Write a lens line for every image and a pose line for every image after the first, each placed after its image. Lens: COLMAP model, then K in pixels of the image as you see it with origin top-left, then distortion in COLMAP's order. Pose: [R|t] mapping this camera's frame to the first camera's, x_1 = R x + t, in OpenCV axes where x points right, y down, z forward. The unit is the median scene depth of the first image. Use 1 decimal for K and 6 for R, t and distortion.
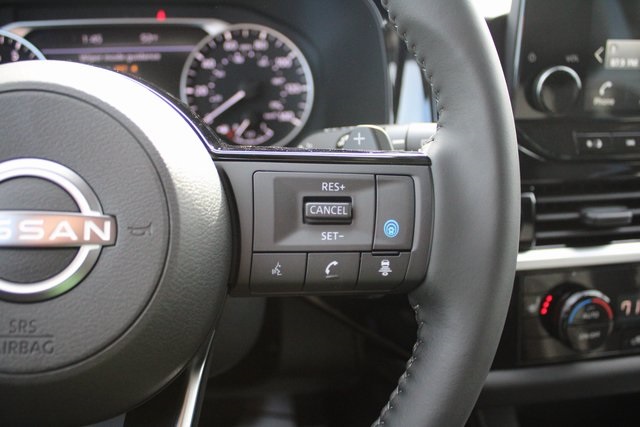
lens RADIAL K [[640.7, 0, 320.0], [0, 640.7, 213.5], [0, 0, 1]] dist [-0.087030, 0.002138]
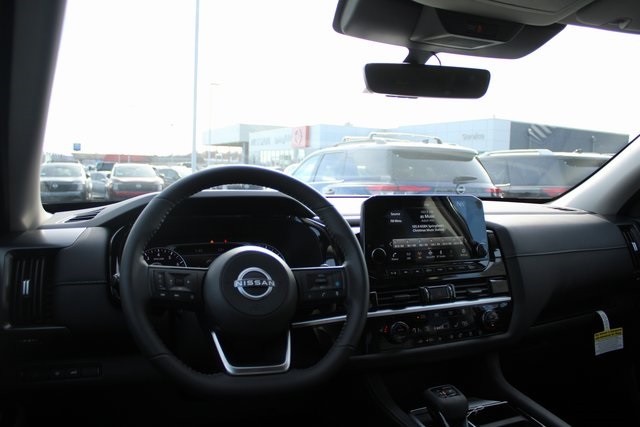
lens RADIAL K [[565.9, 0, 320.0], [0, 565.9, 213.5], [0, 0, 1]] dist [0.001526, -0.000261]
pose [[0.979117, -0.030974, 0.200923, -0.771101], [0.101680, 0.930438, -0.352059, 0.946019], [-0.176042, 0.365137, 0.914157, -2.642631]]
